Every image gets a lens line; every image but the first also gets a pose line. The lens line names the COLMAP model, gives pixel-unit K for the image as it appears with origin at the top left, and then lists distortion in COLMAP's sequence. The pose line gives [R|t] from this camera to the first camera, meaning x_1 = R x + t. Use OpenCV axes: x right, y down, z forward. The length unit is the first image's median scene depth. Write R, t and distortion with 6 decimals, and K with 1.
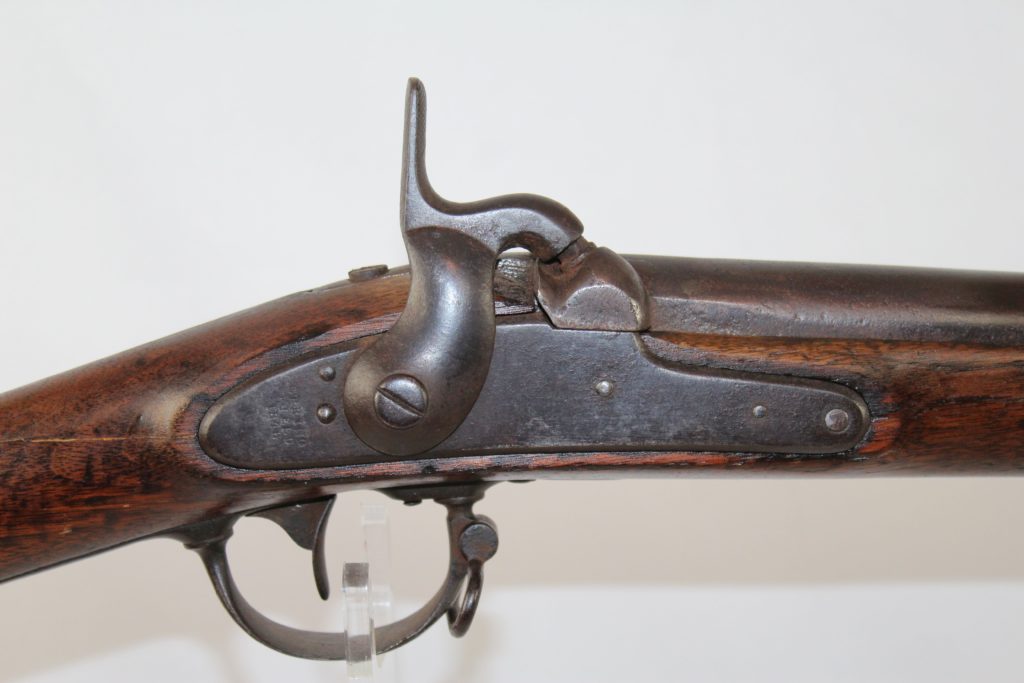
lens RADIAL K [[2015.9, 0, 510.2], [0, 2015.9, 341.1], [0, 0, 1]] dist [0.029153, 0.000000]
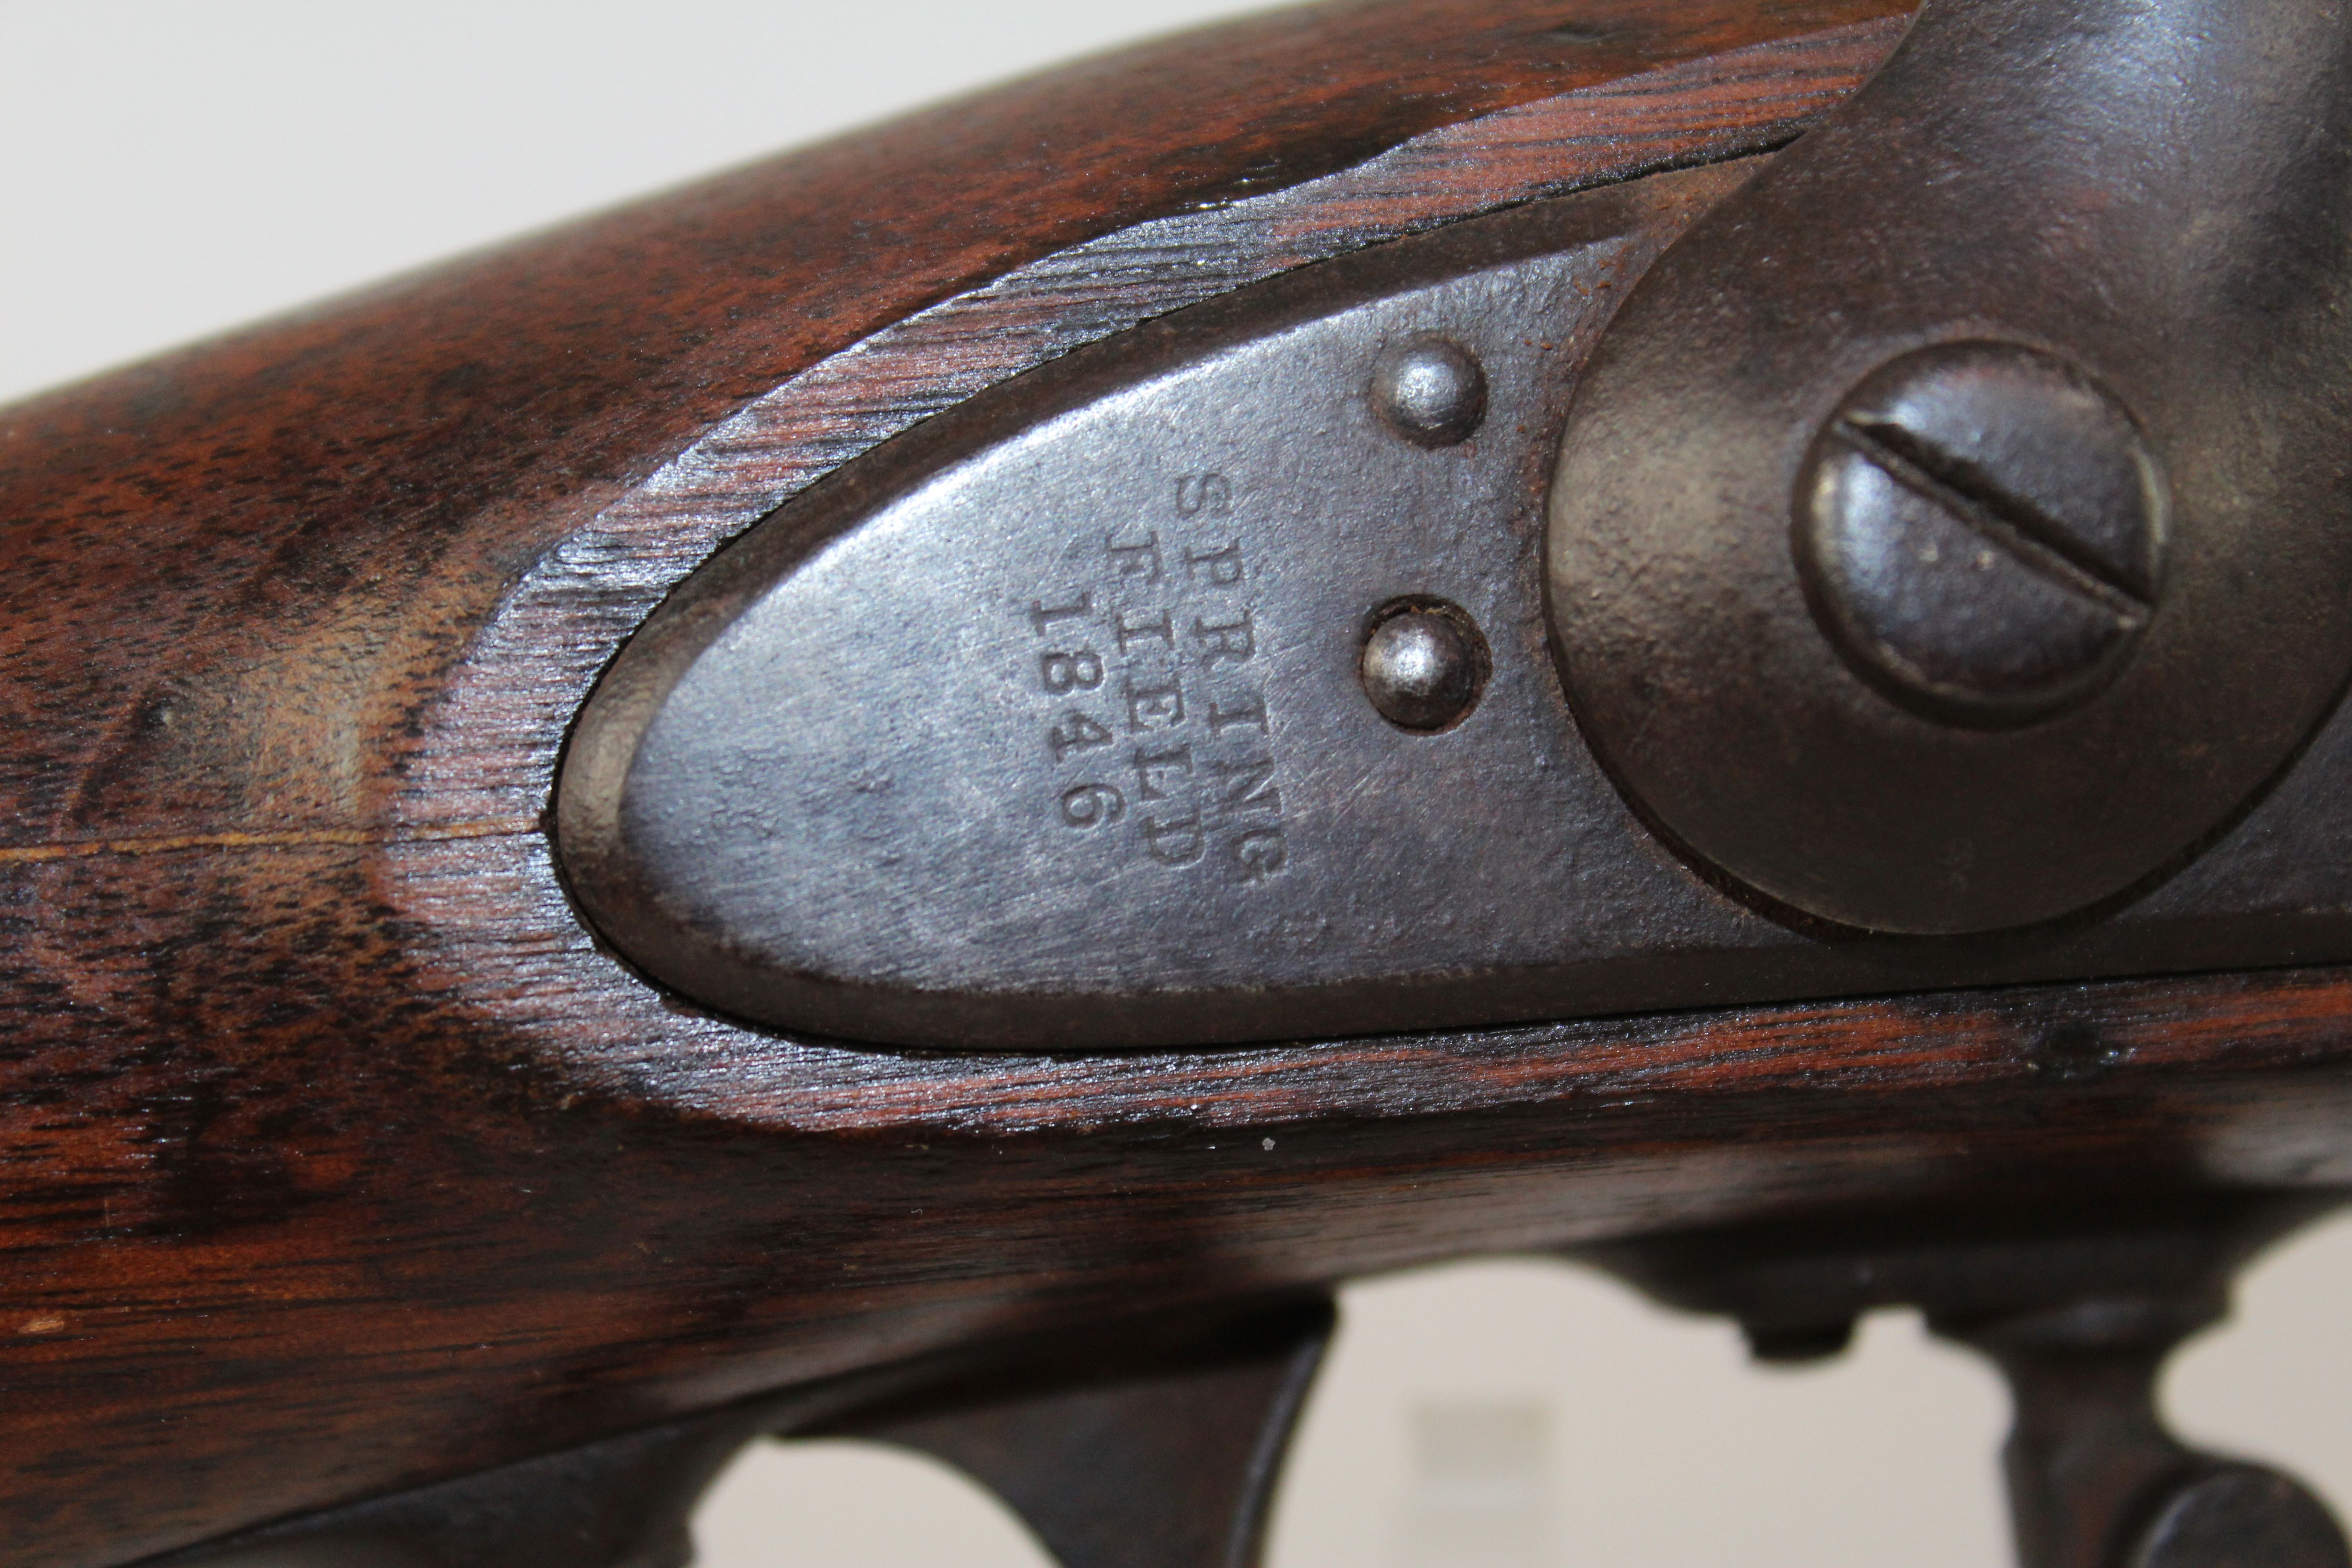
lens RADIAL K [[4630.2, 0, 1177.1], [0, 4630.2, 788.2], [0, 0, 1]] dist [0.029153, 0.000000]
pose [[0.996200, 0.000242, 0.087094, -0.138241], [0.012807, 0.988718, -0.149240, 0.095513], [-0.086147, 0.149789, 0.984958, 0.657509]]
